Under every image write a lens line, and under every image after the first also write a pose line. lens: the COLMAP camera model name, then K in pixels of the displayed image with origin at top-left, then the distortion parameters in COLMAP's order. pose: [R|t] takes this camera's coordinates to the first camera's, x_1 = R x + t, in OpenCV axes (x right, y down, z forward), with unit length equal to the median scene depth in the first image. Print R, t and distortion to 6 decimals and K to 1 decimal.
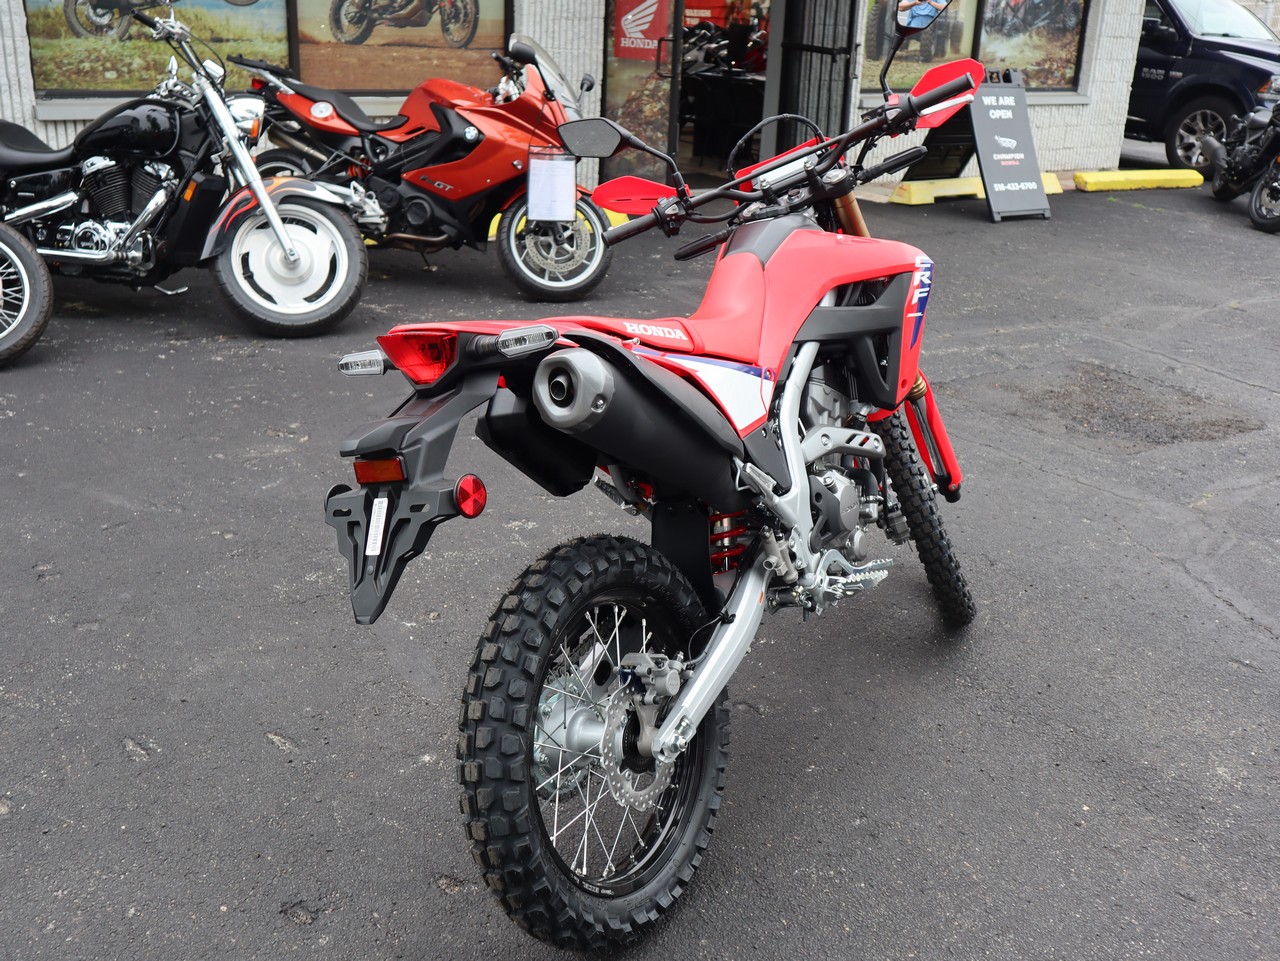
lens RADIAL K [[1281.8, 0, 640.0], [0, 1281.8, 480.5], [0, 0, 1]] dist [-0.086316, 0.129899]
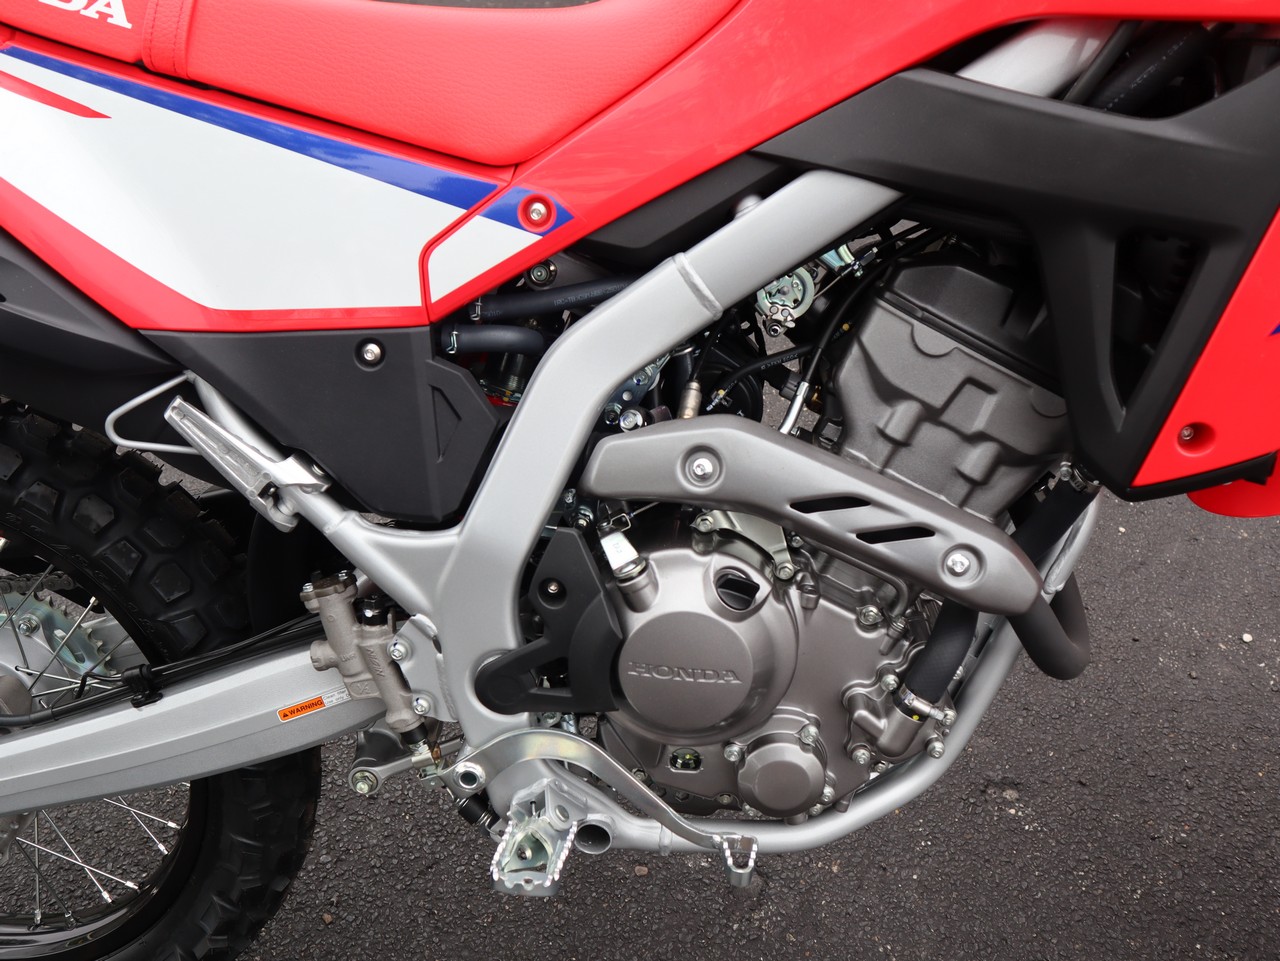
lens RADIAL K [[1197.7, 0, 640.0], [0, 1197.7, 480.5], [0, 0, 1]] dist [-0.081106, 0.127901]
pose [[0.467375, 0.474033, -0.746226, 0.153518], [-0.263398, 0.880422, 0.394309, -0.060571], [0.843909, 0.012264, 0.536346, 0.335699]]
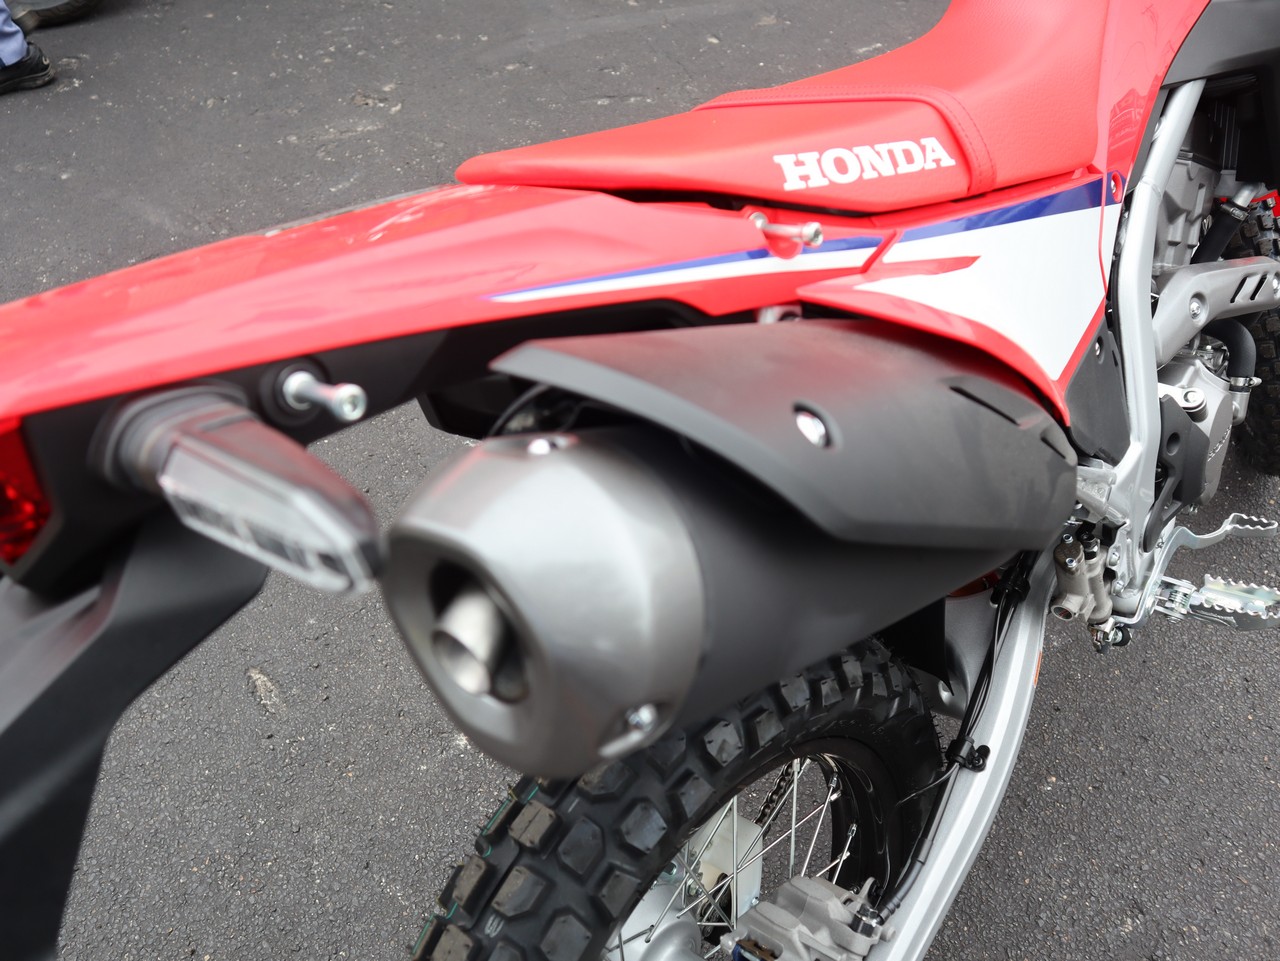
lens RADIAL K [[1029.3, 0, 640.0], [0, 1029.3, 480.5], [0, 0, 1]] dist [-0.125227, 0.091167]
pose [[0.988162, 0.048872, -0.145424, -0.001730], [0.013549, 0.916398, 0.400039, -0.050995], [0.152817, -0.397273, 0.904887, 0.247648]]
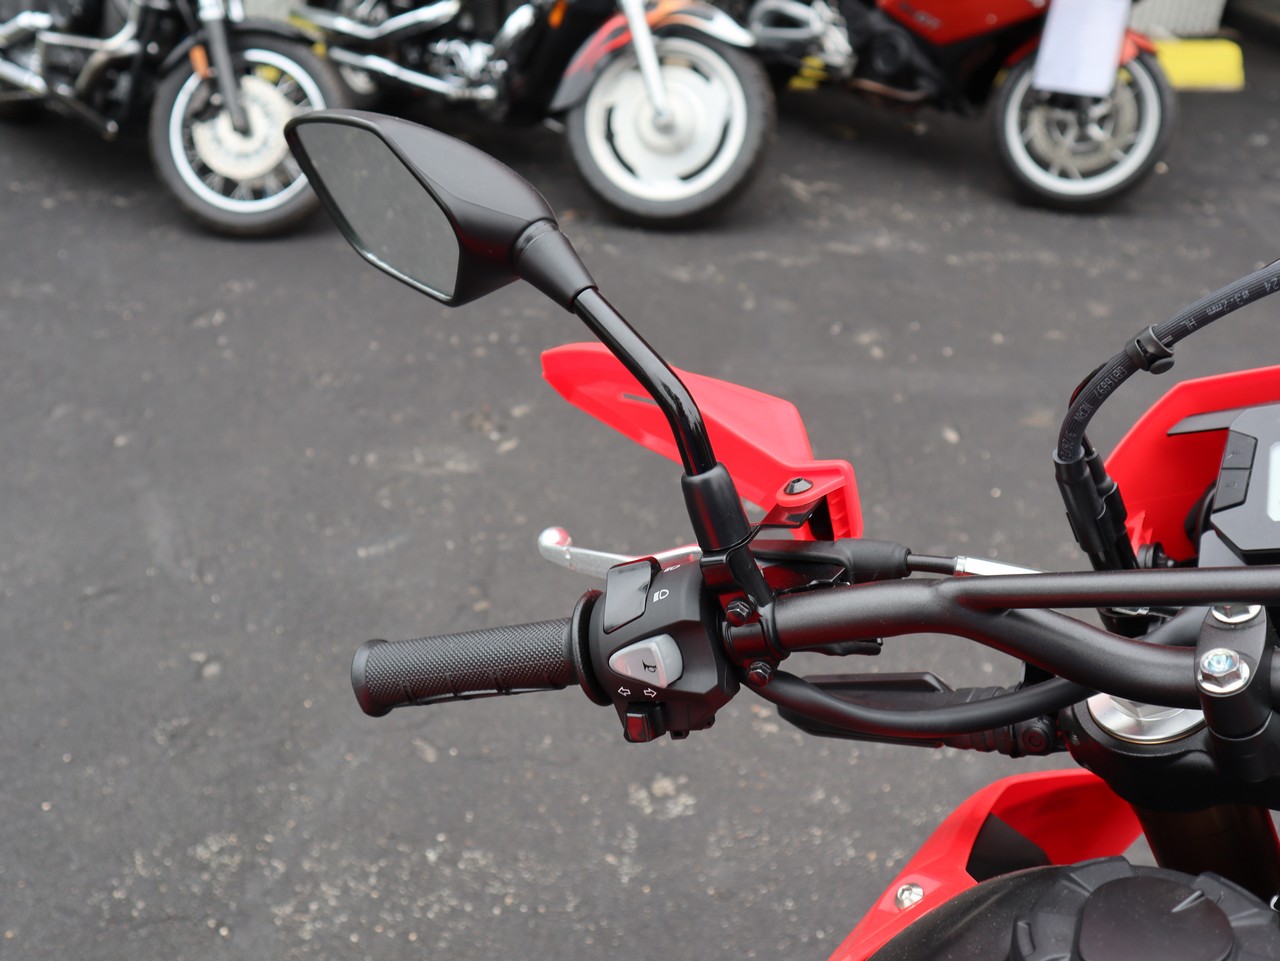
lens RADIAL K [[1105.6, 0, 640.0], [0, 1105.6, 480.5], [0, 0, 1]] dist [-0.057572, 0.007821]
pose [[0.856283, 0.256276, -0.448444, 0.042896], [-0.150573, 0.954369, 0.257890, -0.124992], [0.494072, -0.153303, 0.855799, 0.386091]]
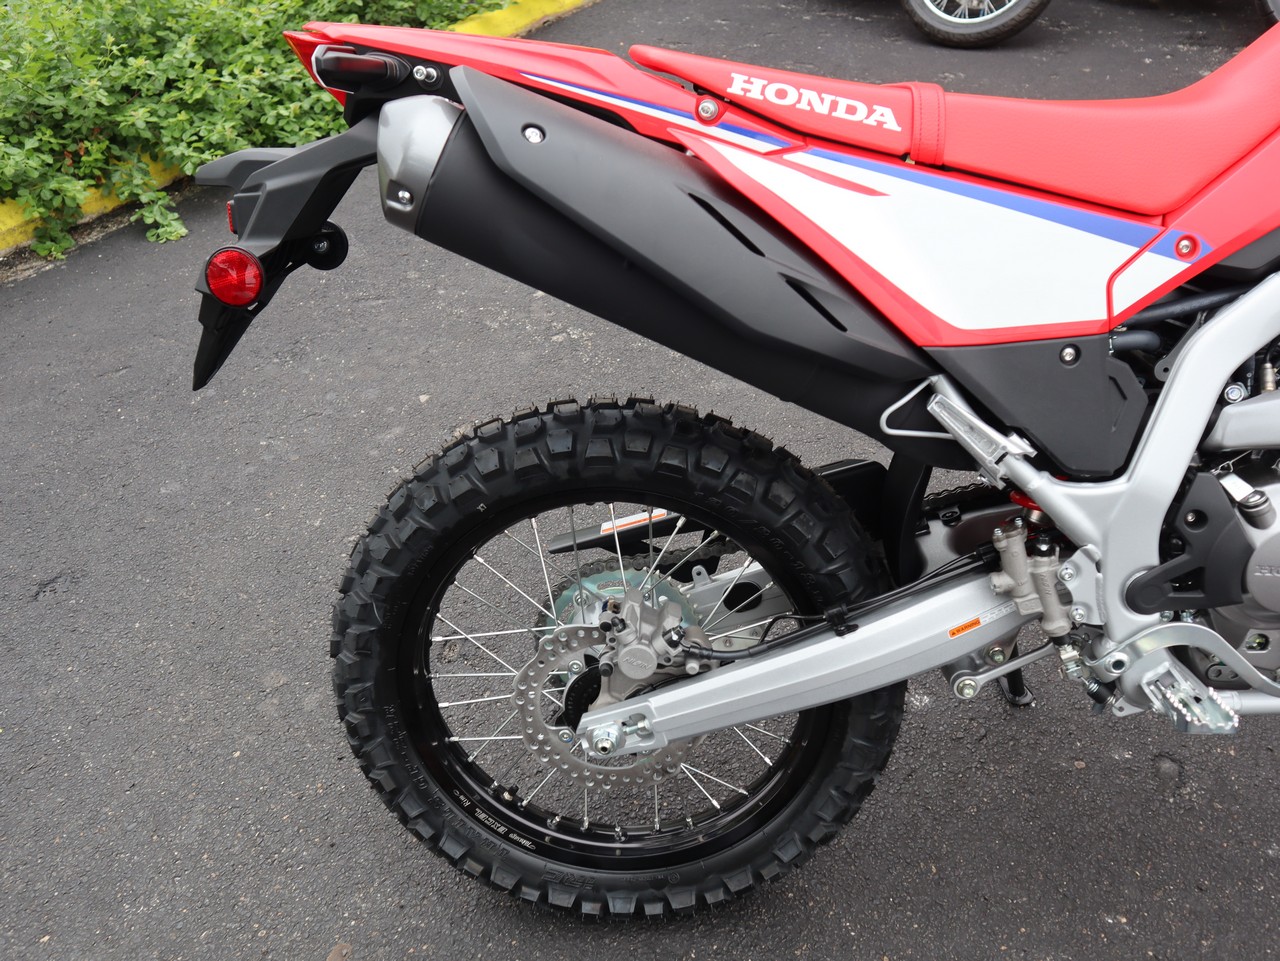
lens RADIAL K [[1120.4, 0, 640.0], [0, 1120.4, 480.5], [0, 0, 1]] dist [-0.080579, 0.090113]
pose [[0.495402, 0.432787, -0.753175, 0.138345], [-0.205768, 0.900839, 0.382293, -0.047352], [0.843941, -0.034409, 0.535331, 0.235841]]
